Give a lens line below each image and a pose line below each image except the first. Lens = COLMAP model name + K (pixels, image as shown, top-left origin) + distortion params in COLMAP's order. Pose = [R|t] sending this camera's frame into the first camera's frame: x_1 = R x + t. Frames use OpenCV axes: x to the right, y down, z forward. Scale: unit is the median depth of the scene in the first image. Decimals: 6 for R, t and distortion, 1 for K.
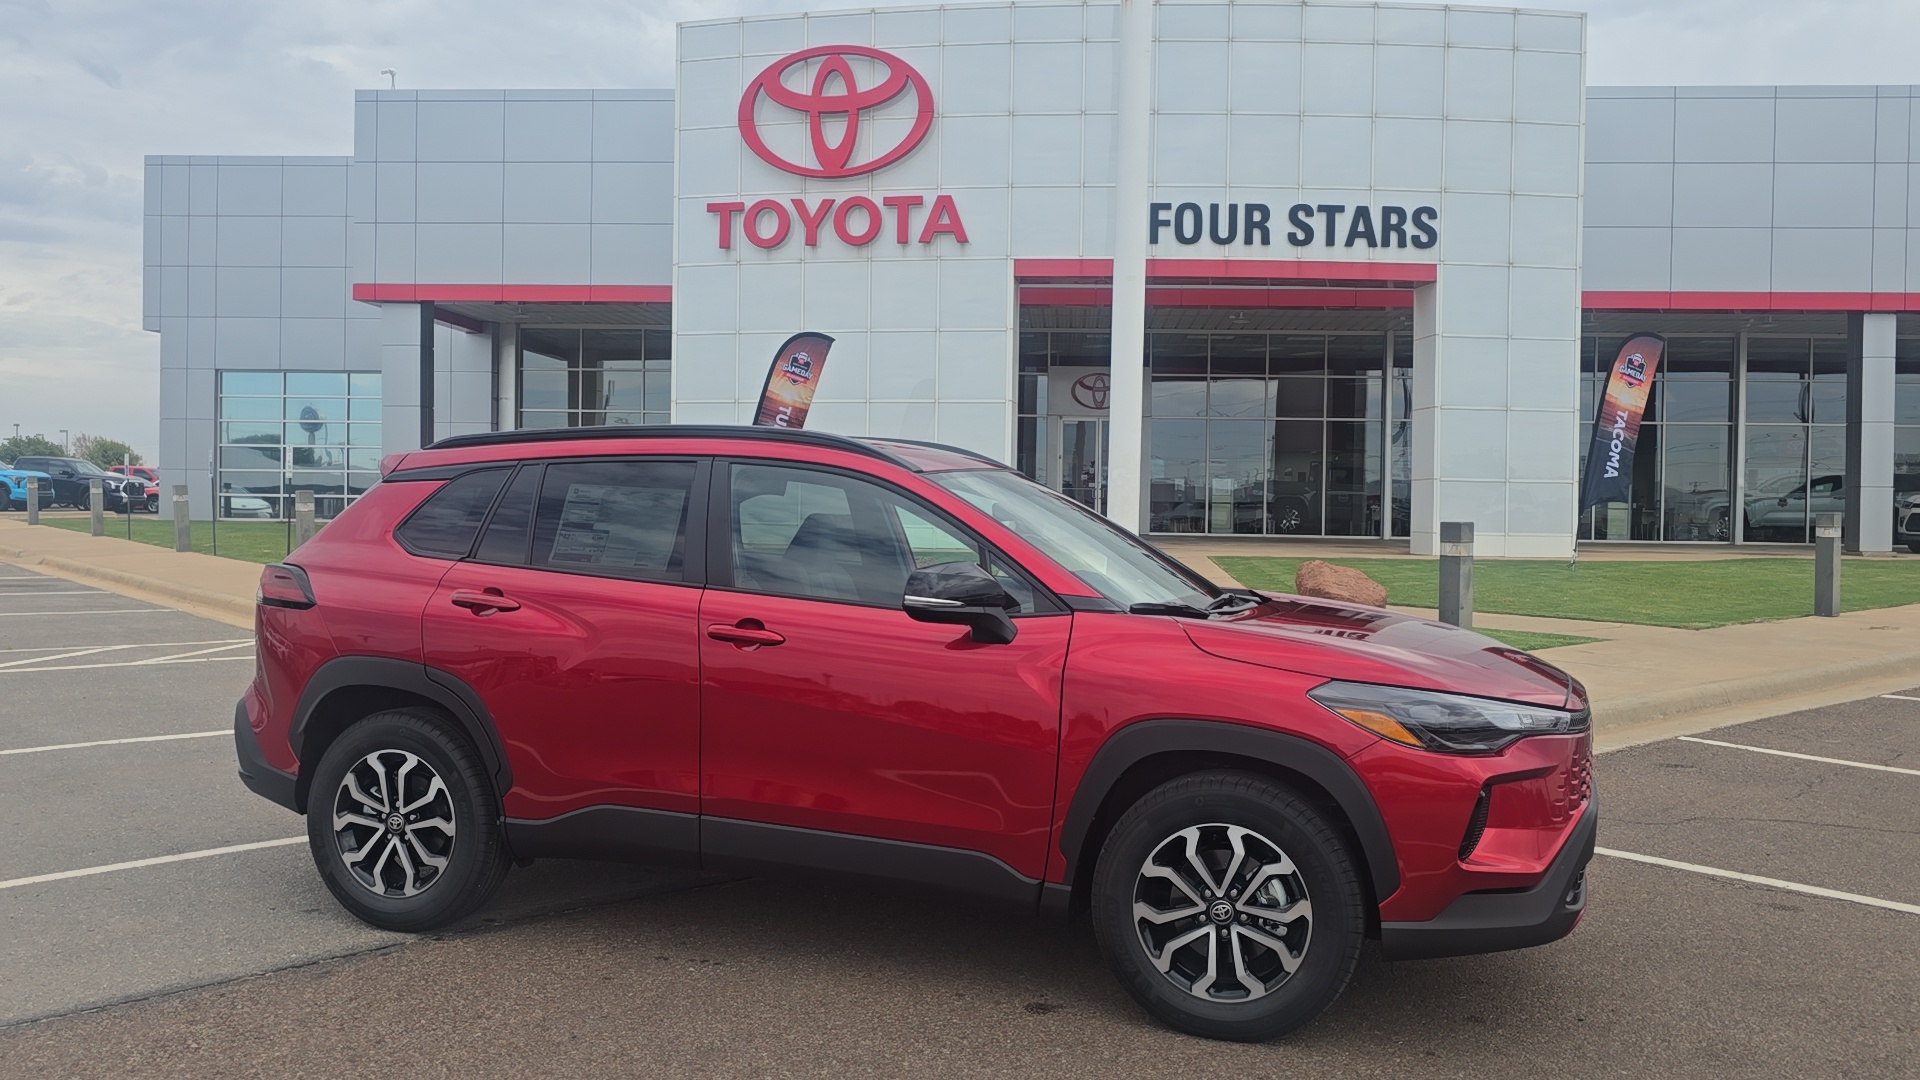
lens RADIAL K [[1591.7, 0, 950.2], [0, 1591.7, 523.4], [0, 0, 1]] dist [0.003022, -0.001691]
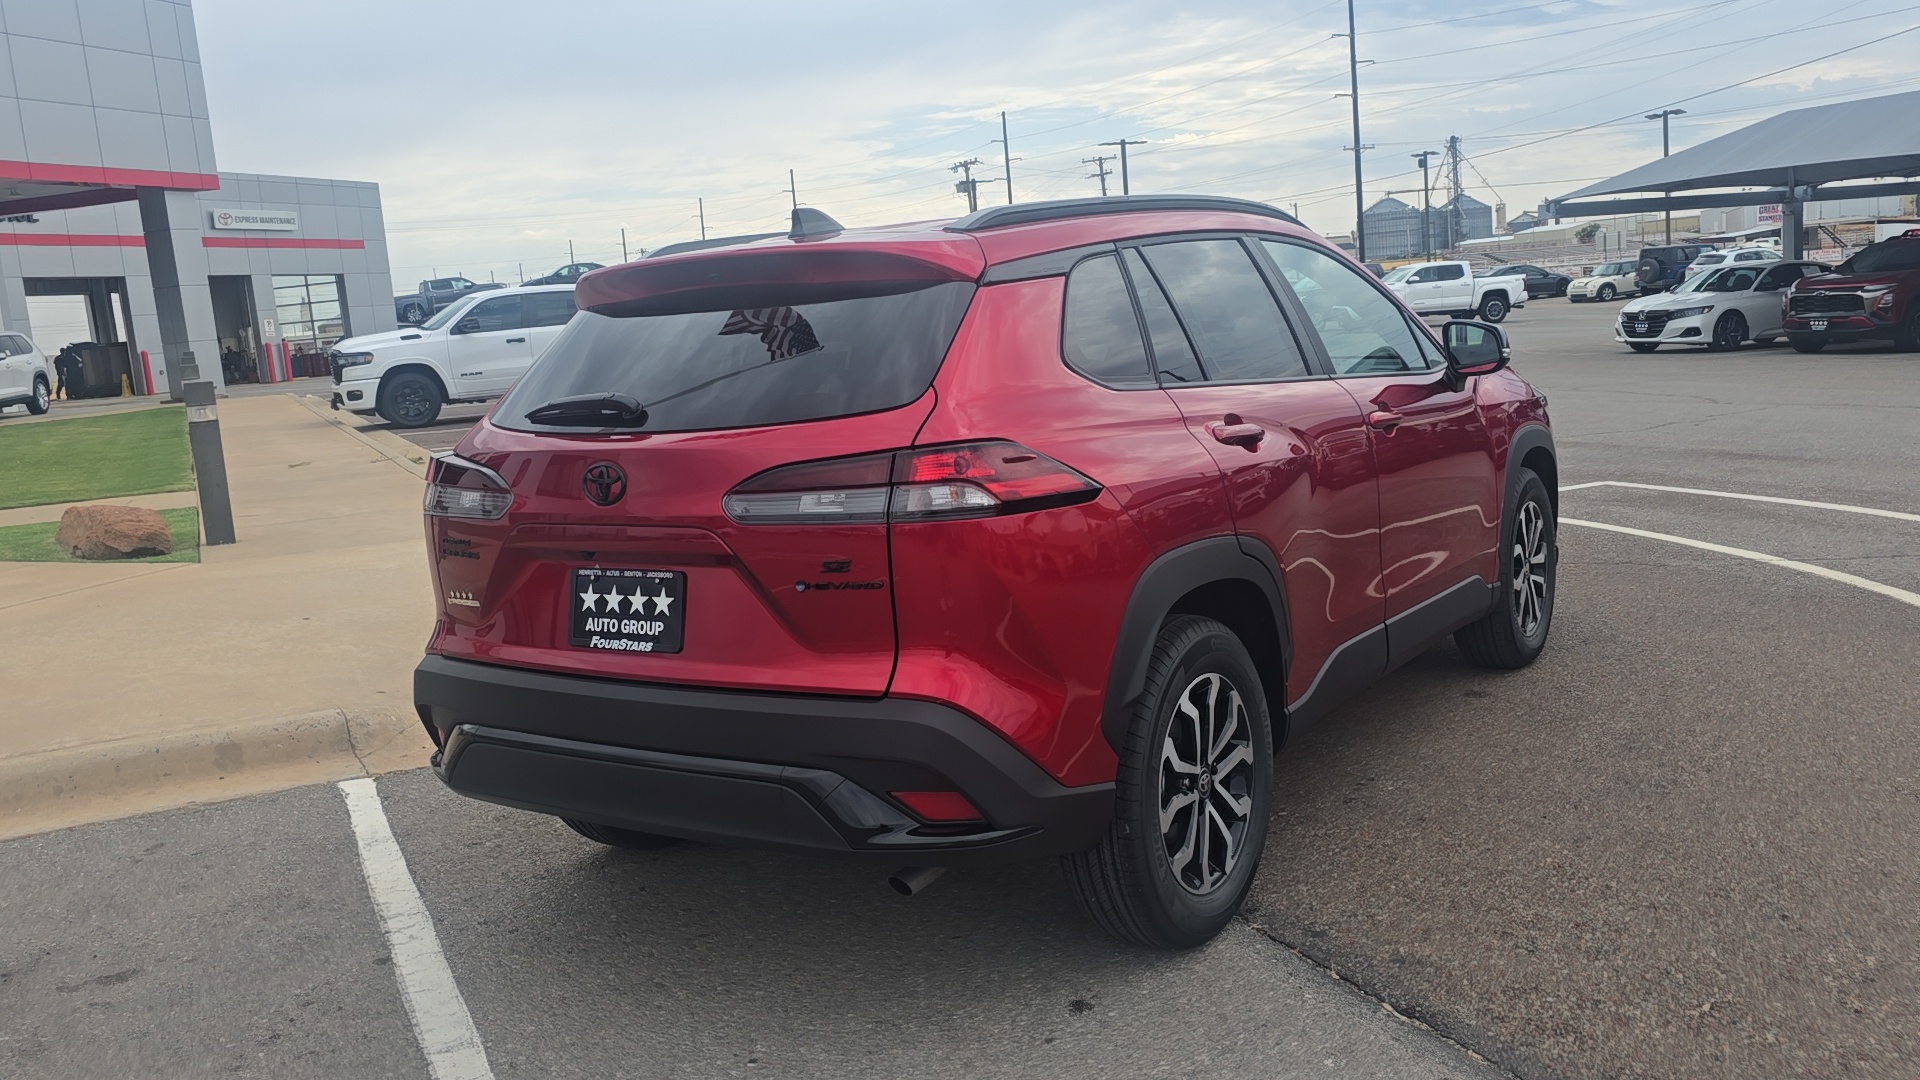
lens RADIAL K [[1591.7, 0, 950.8], [0, 1591.7, 541.9], [0, 0, 1]] dist [0.003022, -0.001691]
pose [[0.243274, -0.177994, 0.953486, -0.925249], [0.097865, 0.982506, 0.158442, -0.027027], [-0.965008, 0.054768, 0.256438, 0.857673]]
